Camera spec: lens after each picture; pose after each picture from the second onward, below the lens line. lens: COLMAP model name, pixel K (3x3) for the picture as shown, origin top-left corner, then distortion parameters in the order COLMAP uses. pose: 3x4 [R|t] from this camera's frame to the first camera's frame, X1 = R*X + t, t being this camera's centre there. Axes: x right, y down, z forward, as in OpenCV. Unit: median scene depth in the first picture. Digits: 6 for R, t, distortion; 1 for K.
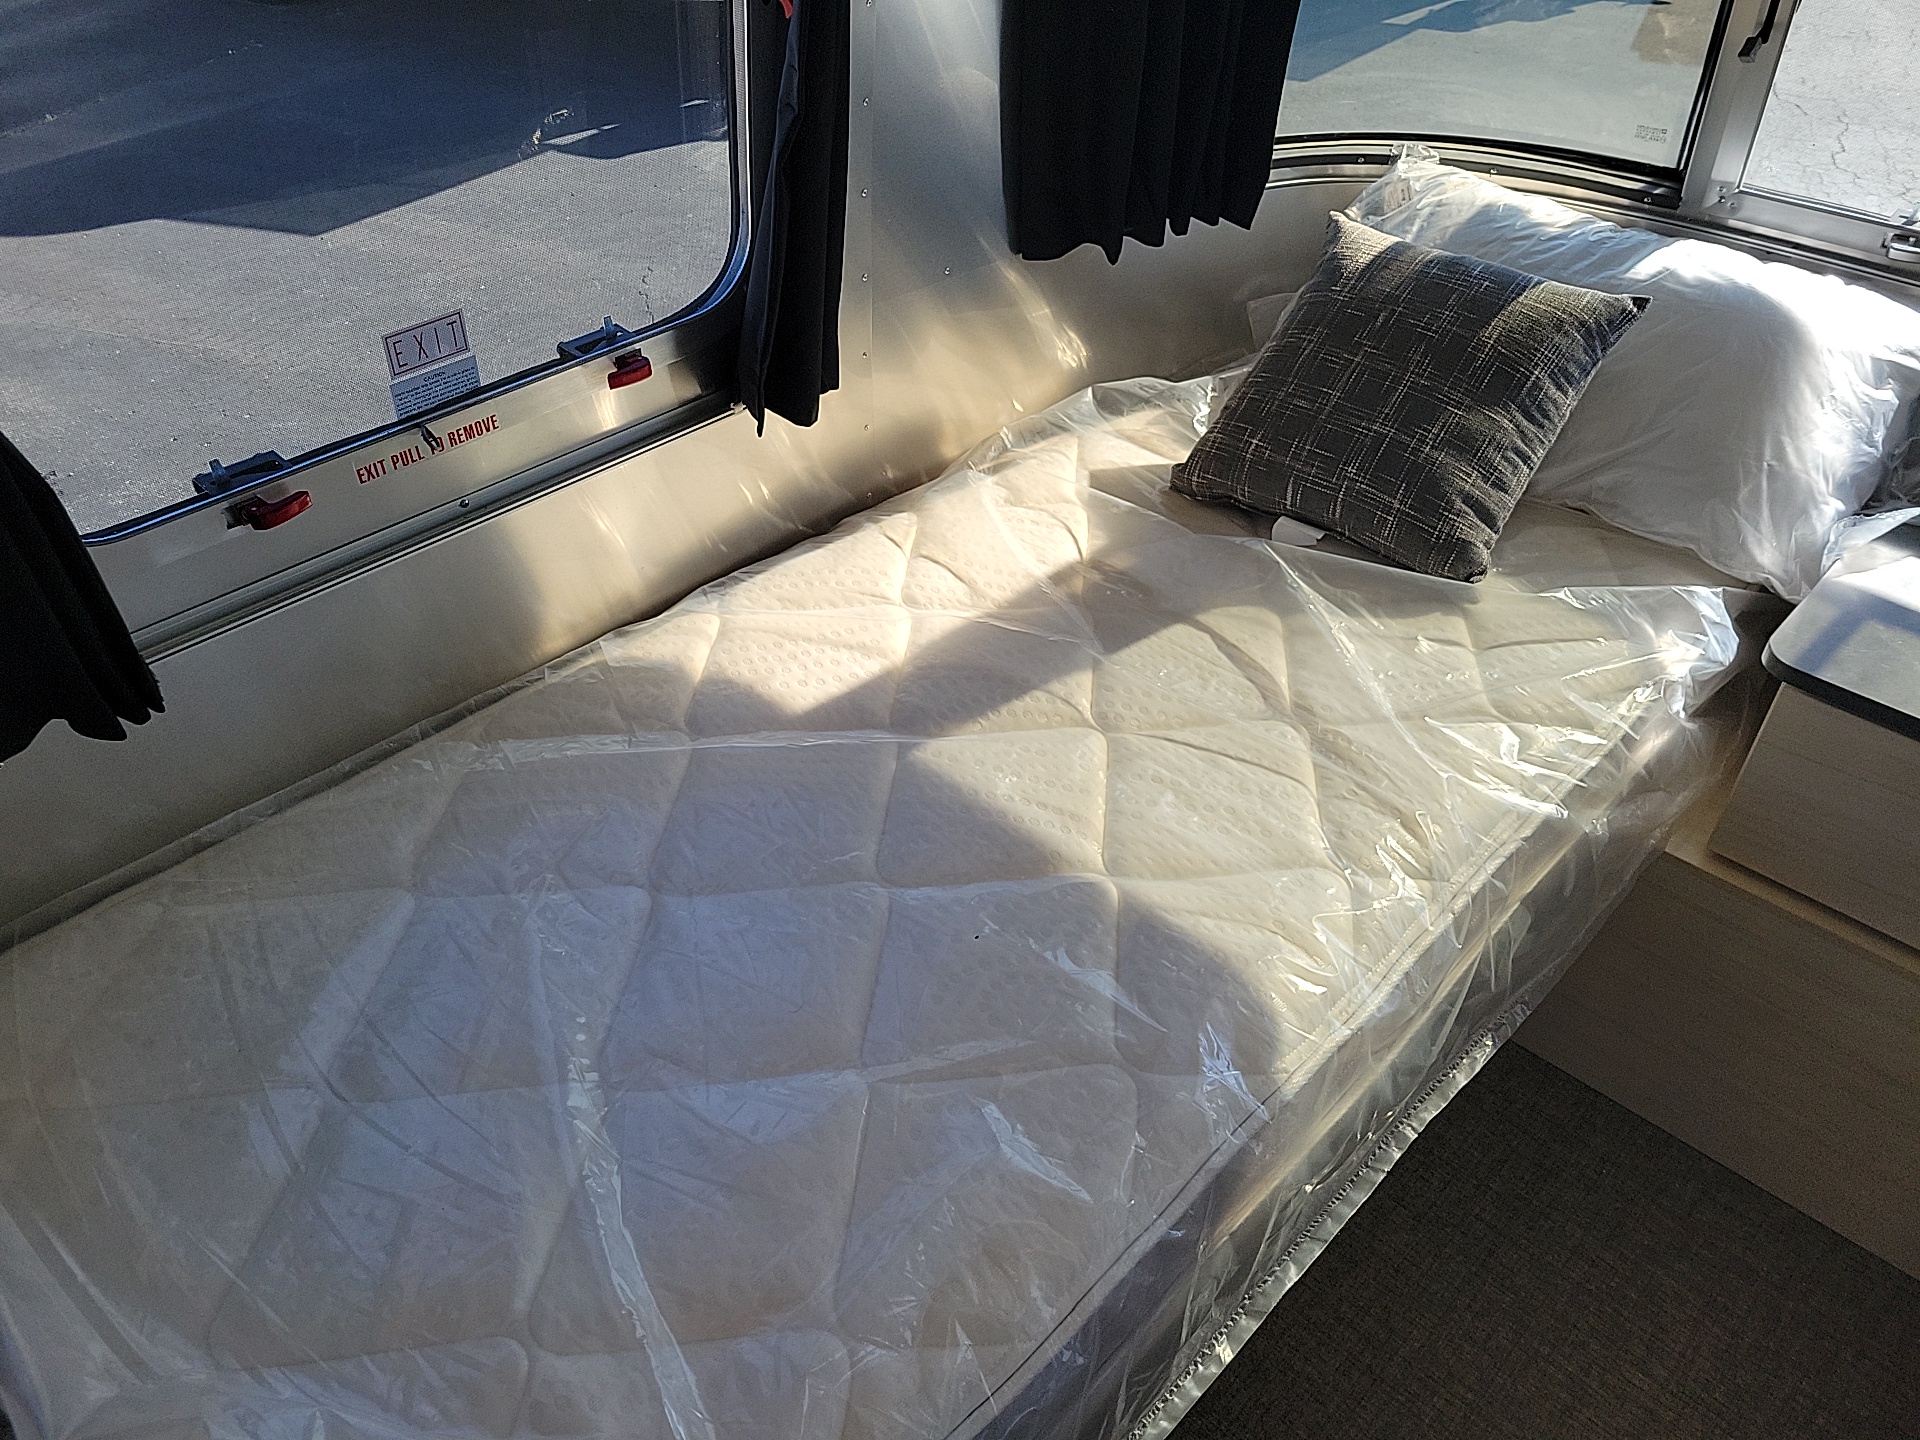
lens RADIAL K [[1453.8, 0, 960.0], [0, 1453.8, 720.0], [0, 0, 1]] dist [0.025749, 0.001423]
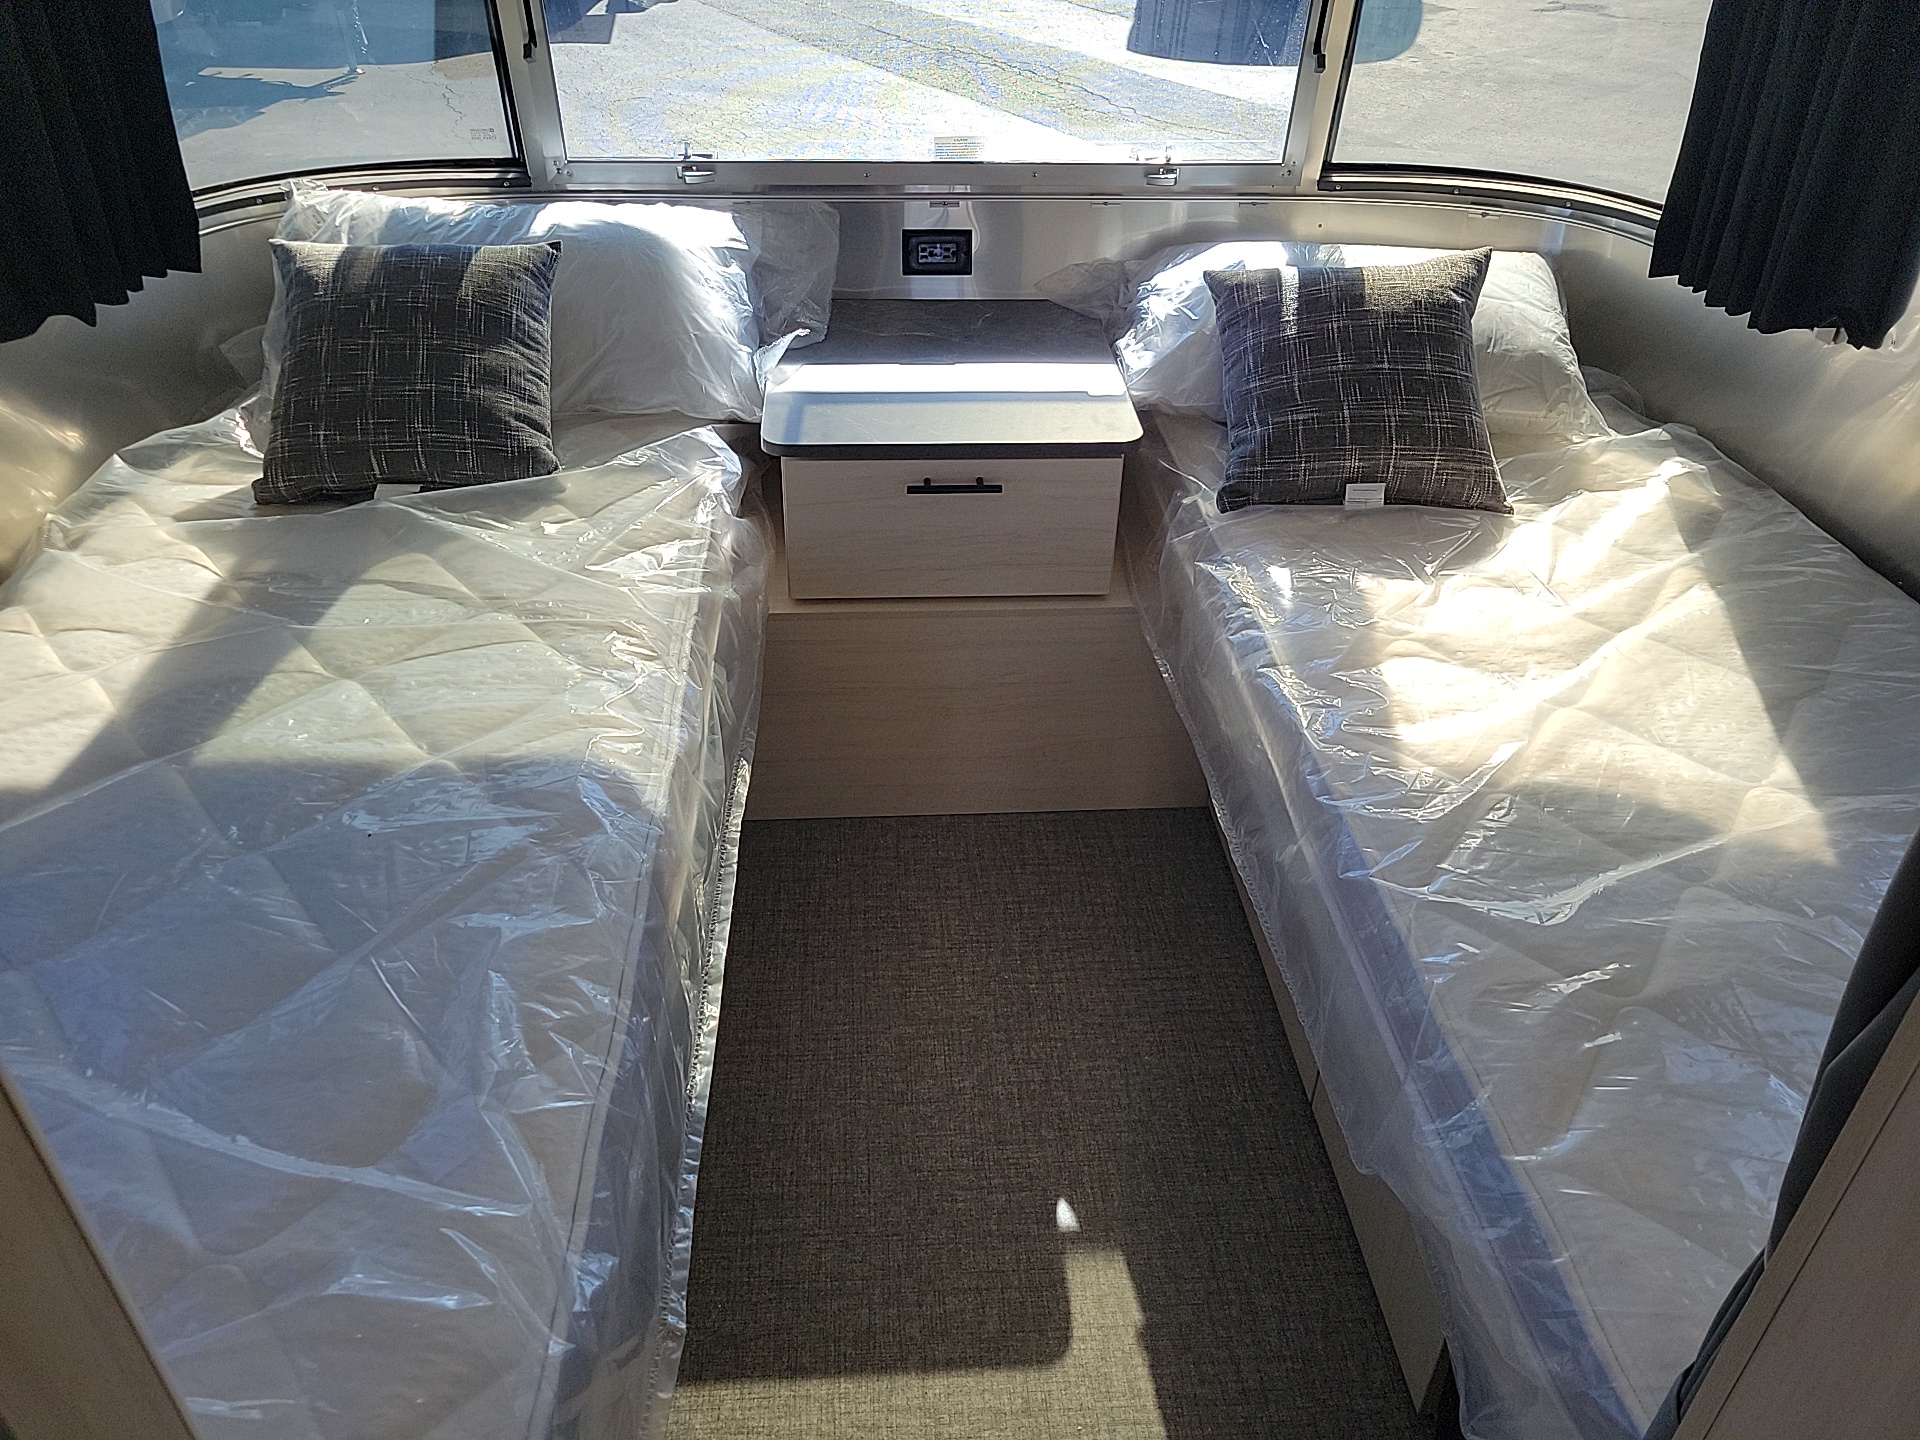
lens RADIAL K [[1447.3, 0, 960.0], [0, 1447.3, 720.0], [0, 0, 1]] dist [0.068189, -0.048533]
pose [[0.685628, -0.412353, 0.599899, -0.245127], [0.449733, 0.887951, 0.096350, 0.126924], [-0.572411, 0.203734, 0.794253, -0.152450]]
